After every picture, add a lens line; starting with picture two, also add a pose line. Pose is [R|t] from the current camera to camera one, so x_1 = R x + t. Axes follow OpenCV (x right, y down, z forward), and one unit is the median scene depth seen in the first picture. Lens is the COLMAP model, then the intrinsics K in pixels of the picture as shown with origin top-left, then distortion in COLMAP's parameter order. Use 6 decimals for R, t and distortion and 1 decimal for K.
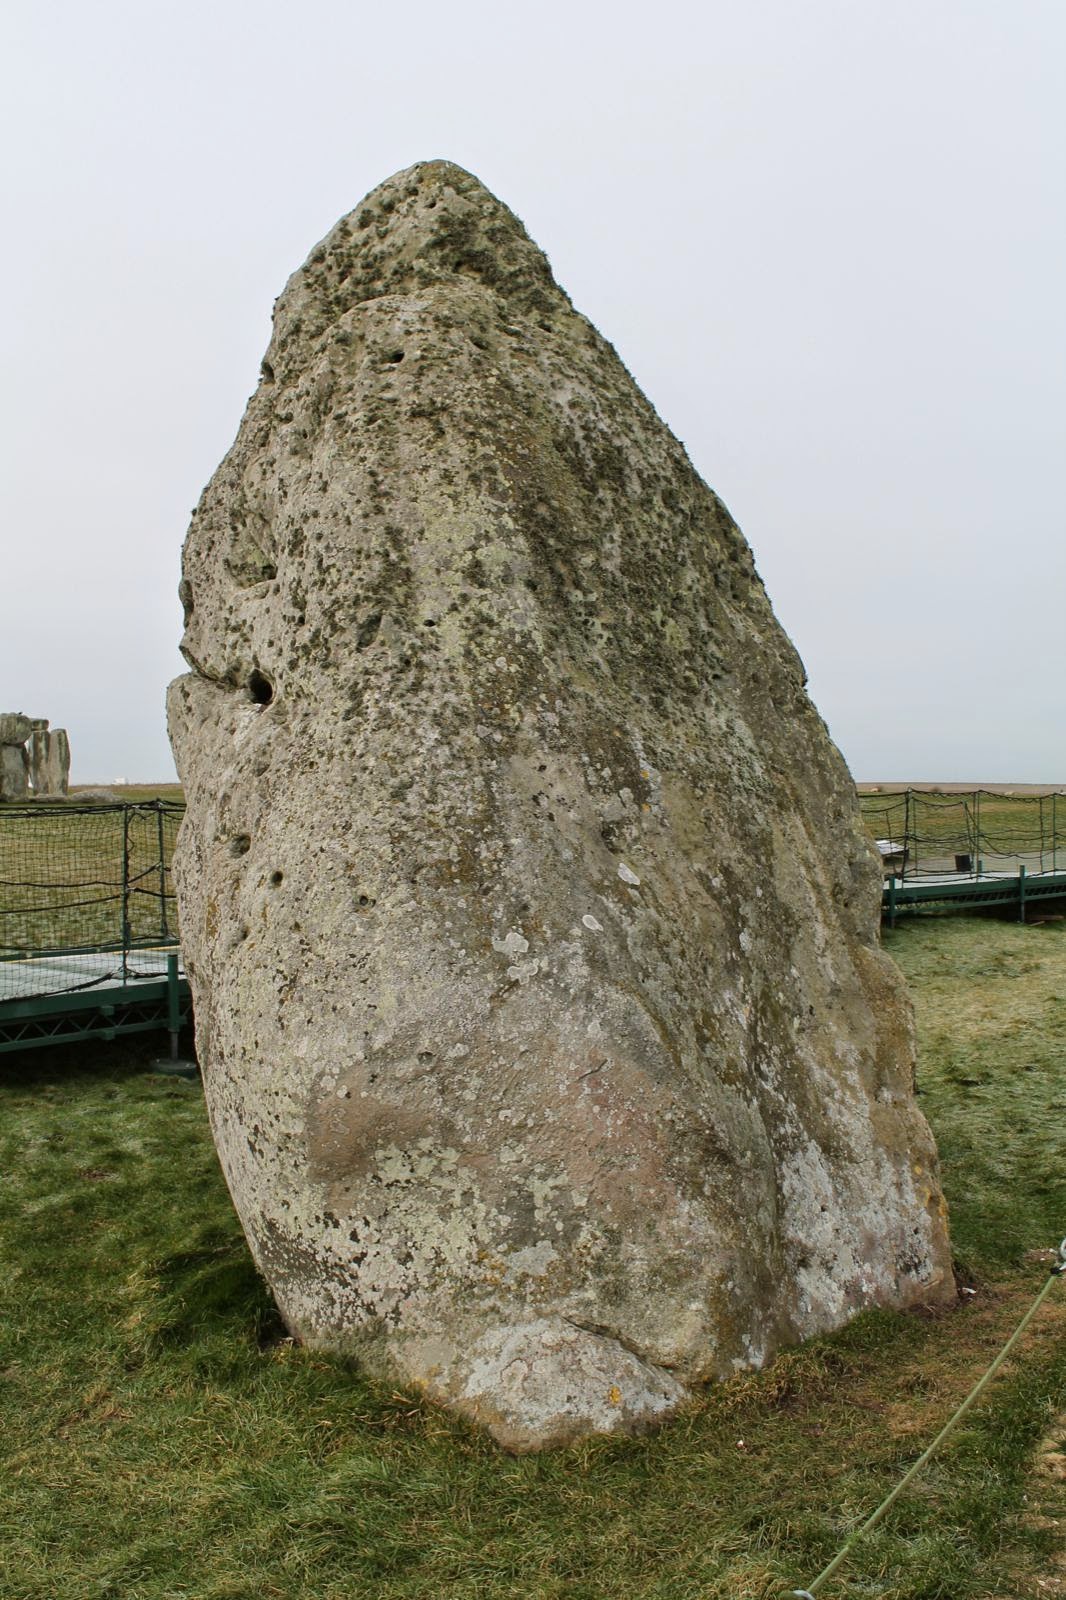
lens RADIAL K [[1555.0, 0, 533.0], [0, 1555.0, 800.0], [0, 0, 1]] dist [-0.172286, 0.223458]
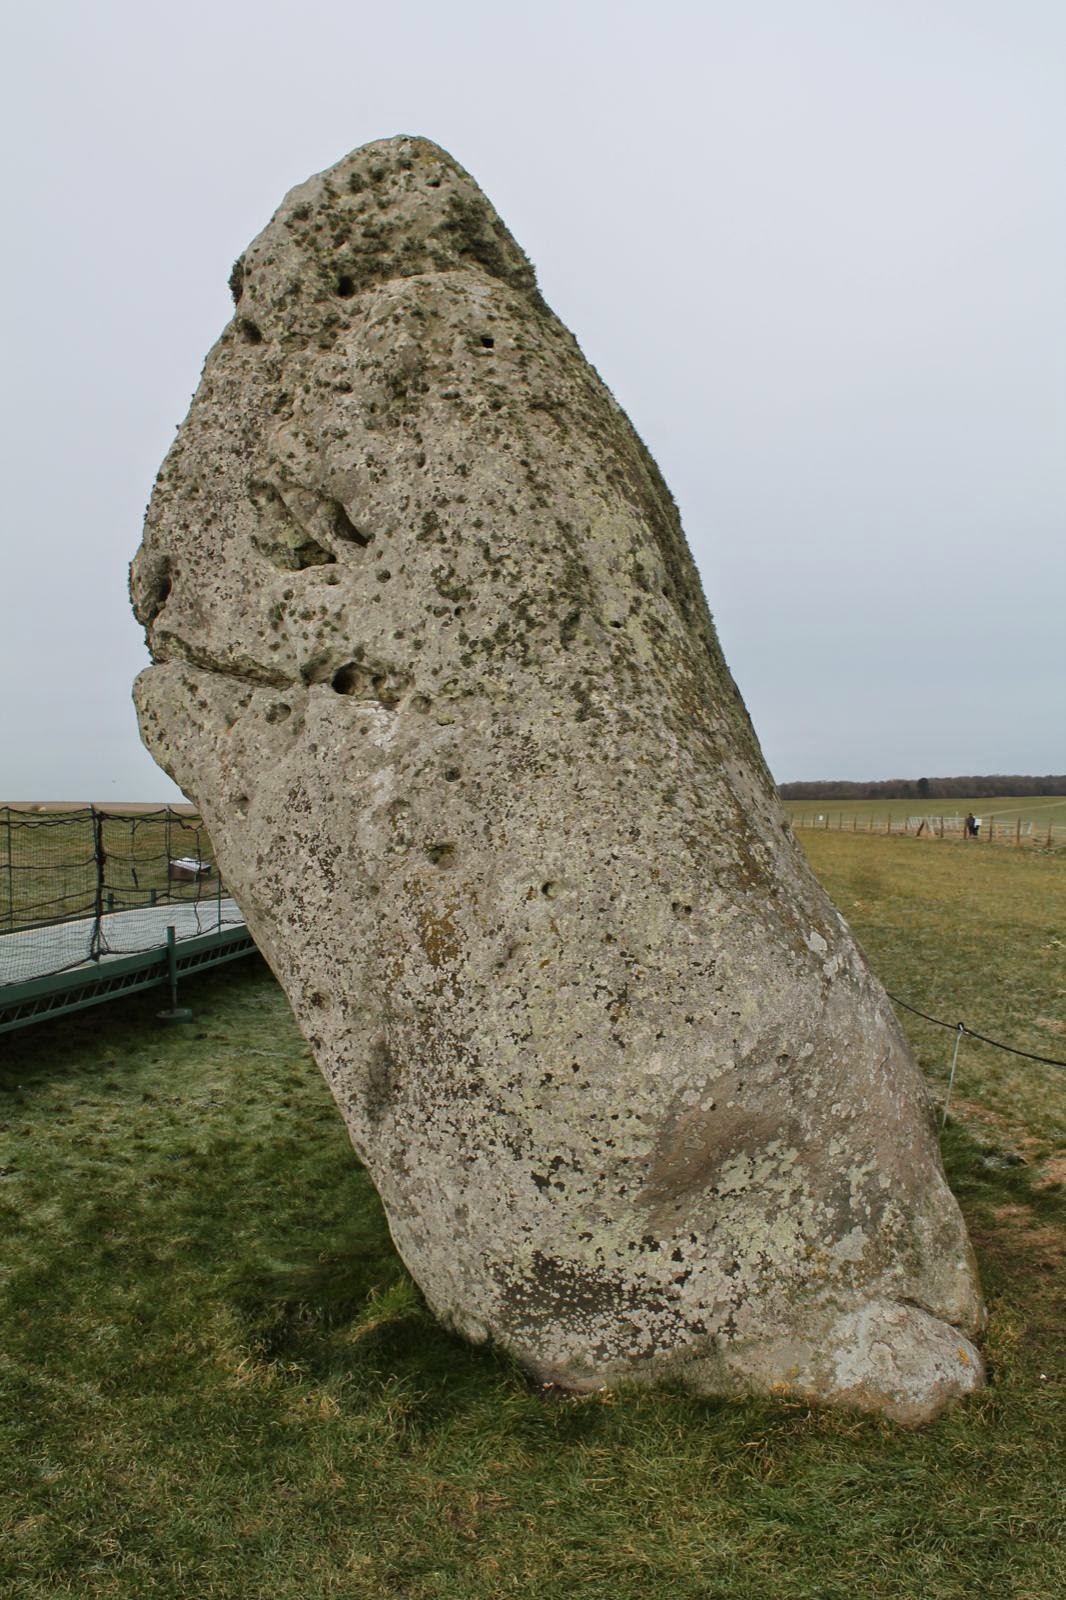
lens RADIAL K [[1555.0, 0, 533.0], [0, 1555.0, 800.0], [0, 0, 1]] dist [-0.172286, 0.223458]
pose [[0.852147, -0.000101, 0.523303, -0.669006], [0.007392, 0.999903, -0.011844, 0.008073], [-0.523251, 0.013960, 0.852064, 0.212339]]
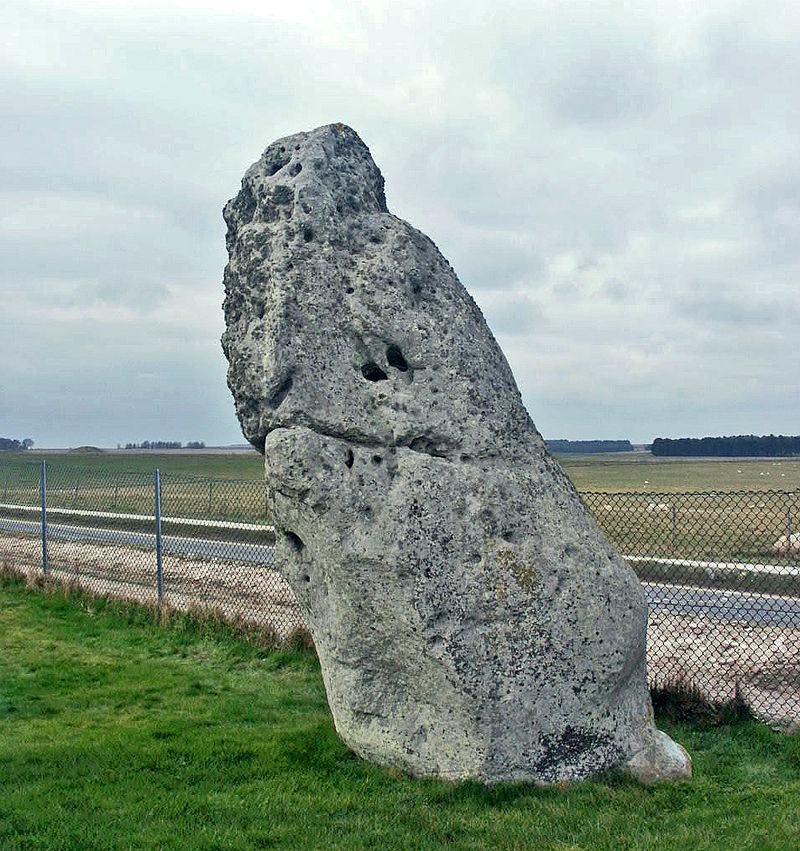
lens RADIAL K [[1209.9, 0, 400.0], [0, 1209.9, 425.5], [0, 0, 1]] dist [0.010658, 0.038801]
pose [[0.258838, 0.034109, 0.965318, -1.745649], [0.006255, 0.999296, -0.036987, -0.056416], [-0.965900, 0.015612, 0.258443, 0.811180]]
